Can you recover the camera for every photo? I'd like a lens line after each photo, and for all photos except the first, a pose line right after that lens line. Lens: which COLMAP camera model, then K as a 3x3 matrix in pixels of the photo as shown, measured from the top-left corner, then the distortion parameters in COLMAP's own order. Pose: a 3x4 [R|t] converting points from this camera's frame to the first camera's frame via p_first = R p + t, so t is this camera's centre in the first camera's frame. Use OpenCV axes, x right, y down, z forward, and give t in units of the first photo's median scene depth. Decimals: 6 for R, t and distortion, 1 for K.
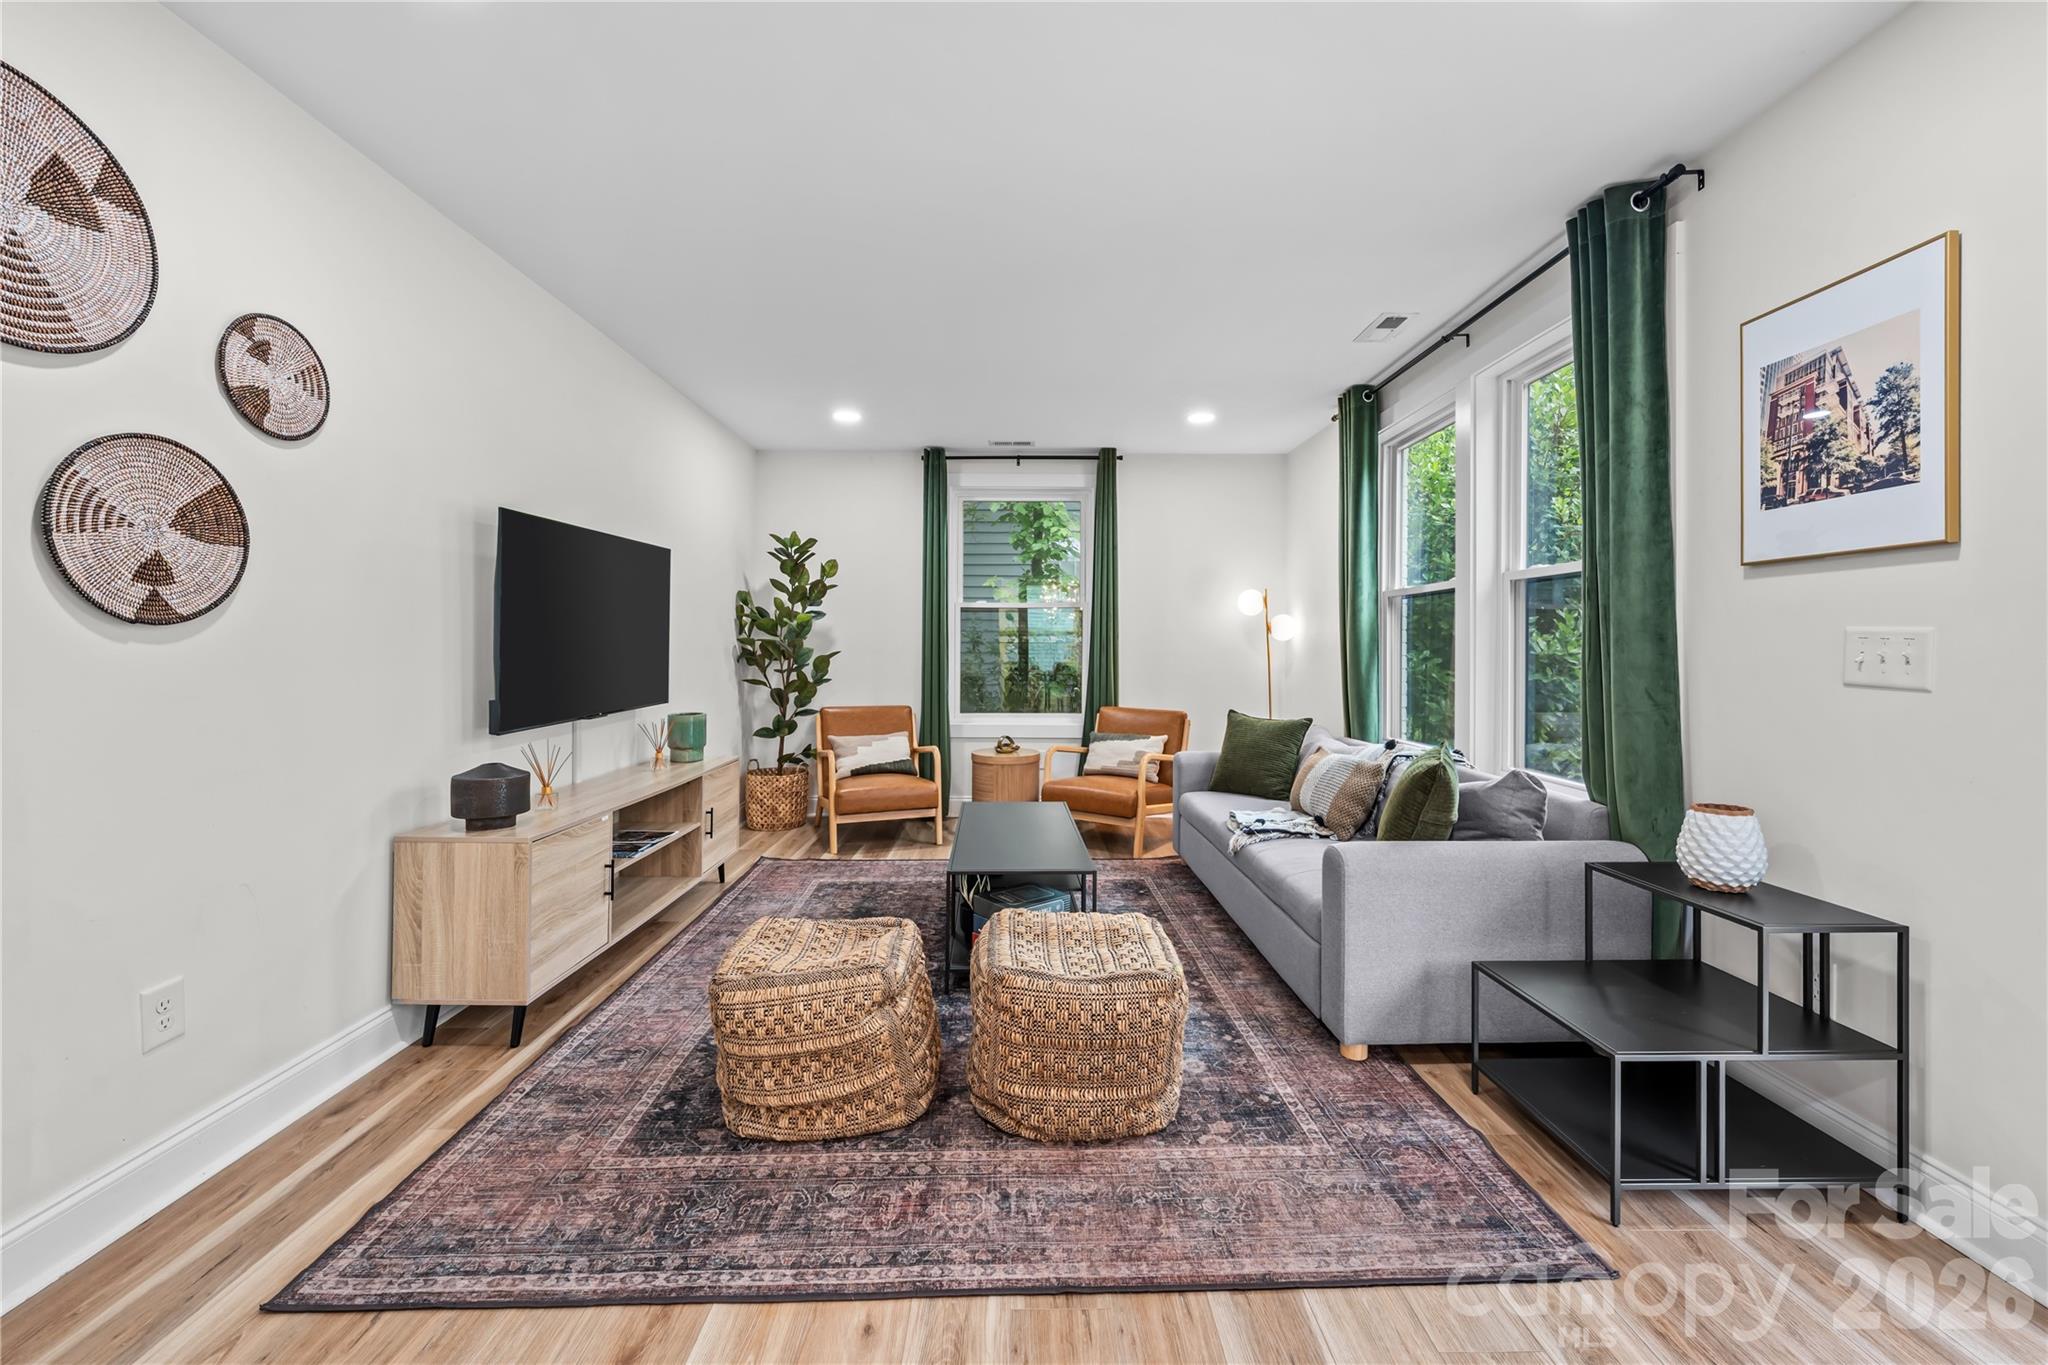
lens RADIAL K [[808.4, 0, 1018.9], [0, 808.4, 639.6], [0, 0, 1]] dist [-0.001256, -0.001097]
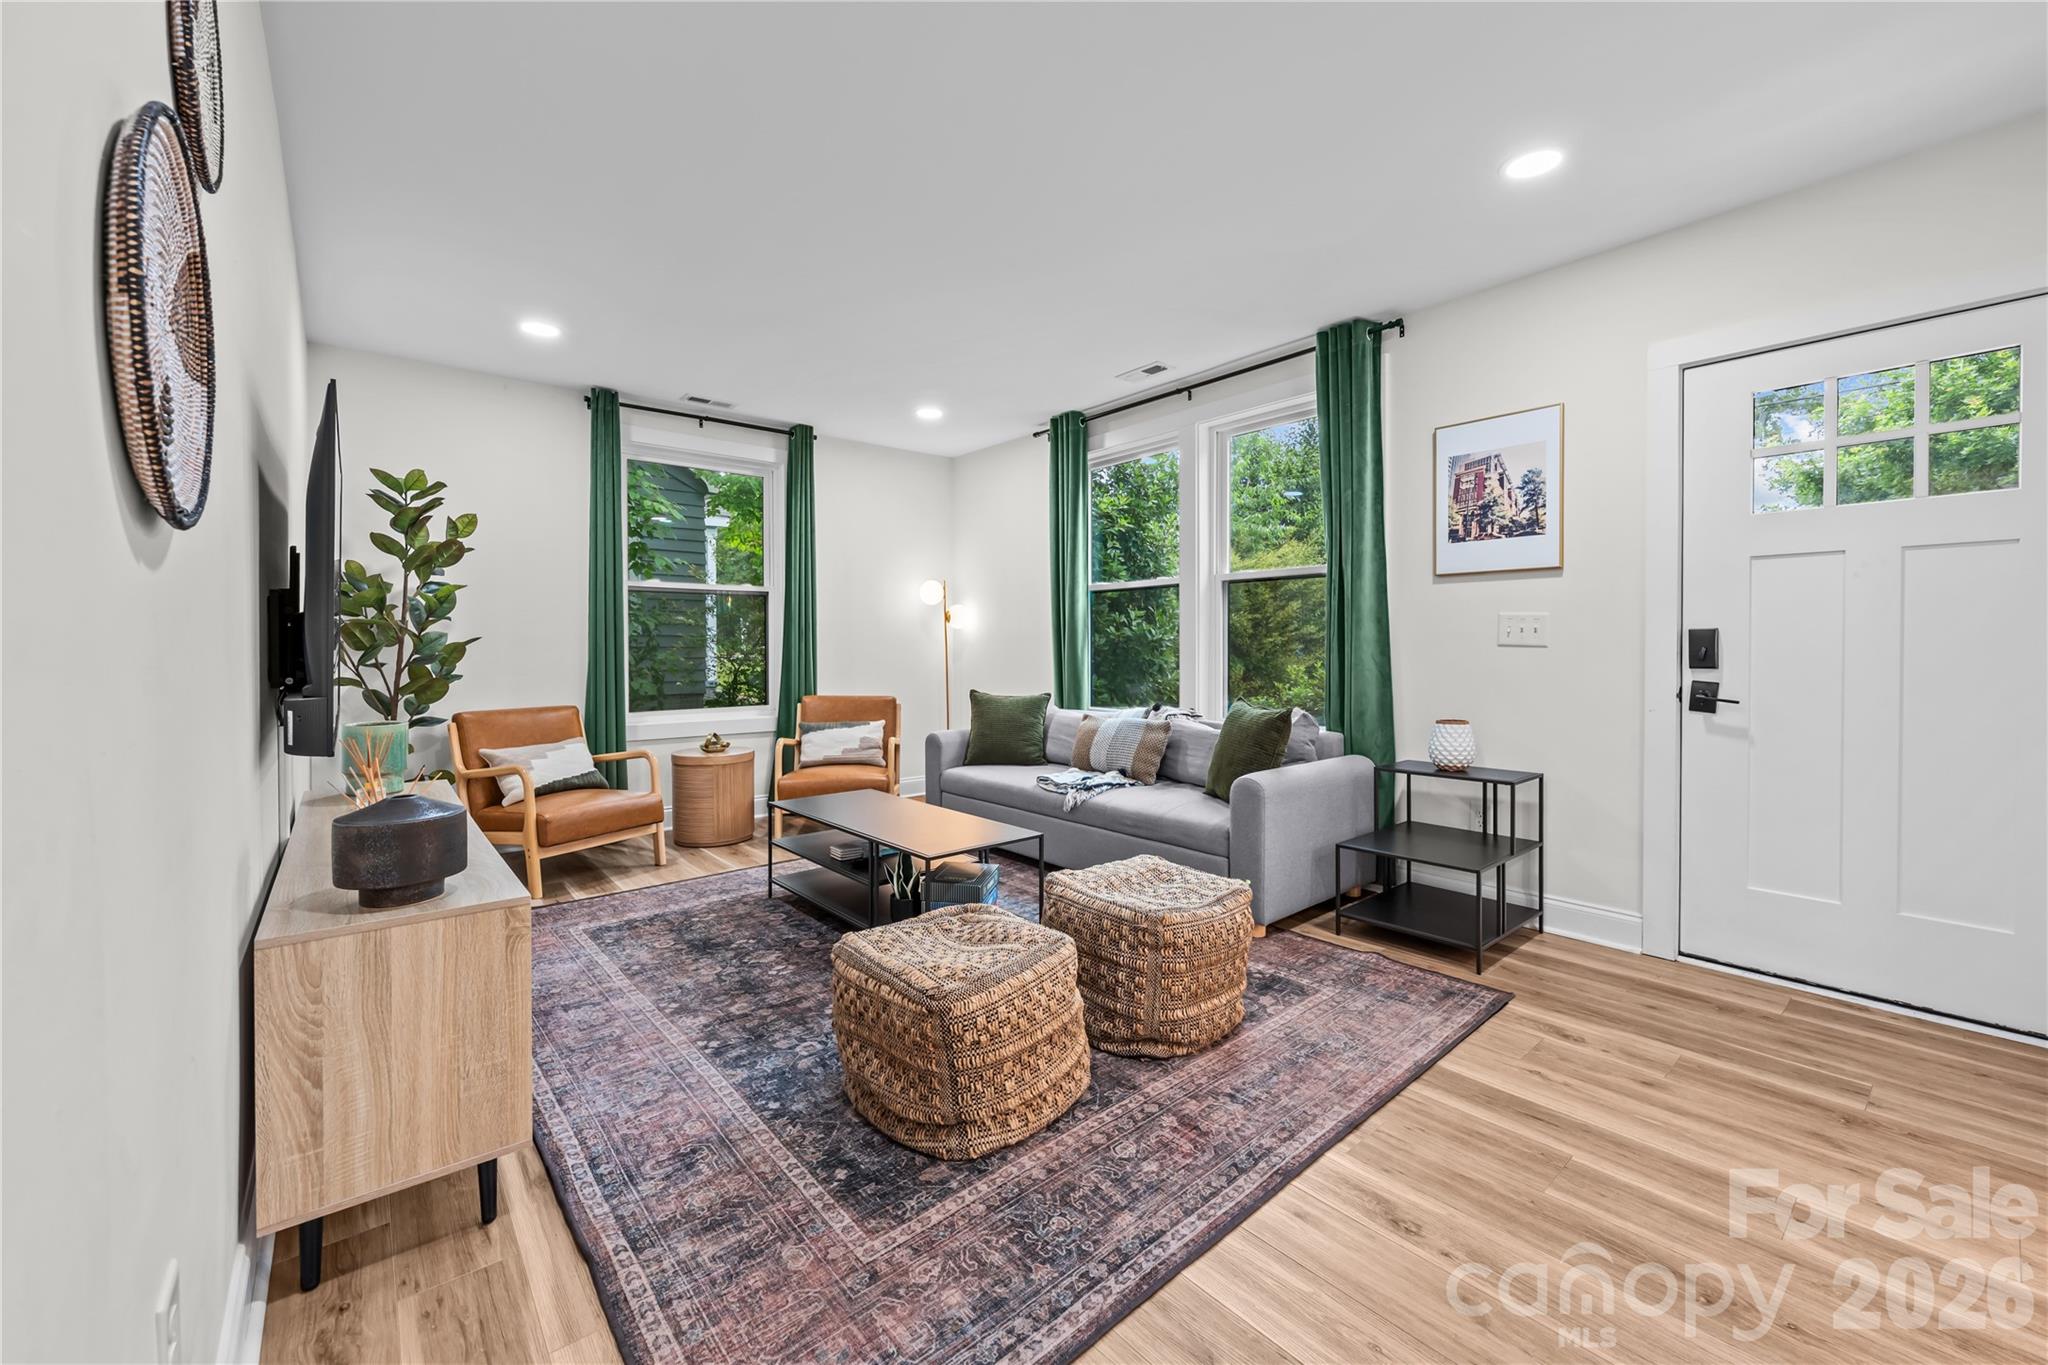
lens RADIAL K [[808.4, 0, 1022.7], [0, 808.4, 649.1], [0, 0, 1]] dist [-0.001256, -0.001097]
pose [[0.772509, -0.006769, 0.634967, -0.796115], [-0.002303, 0.999907, 0.013461, 0.037211], [-0.634999, -0.011861, 0.772422, 0.259851]]
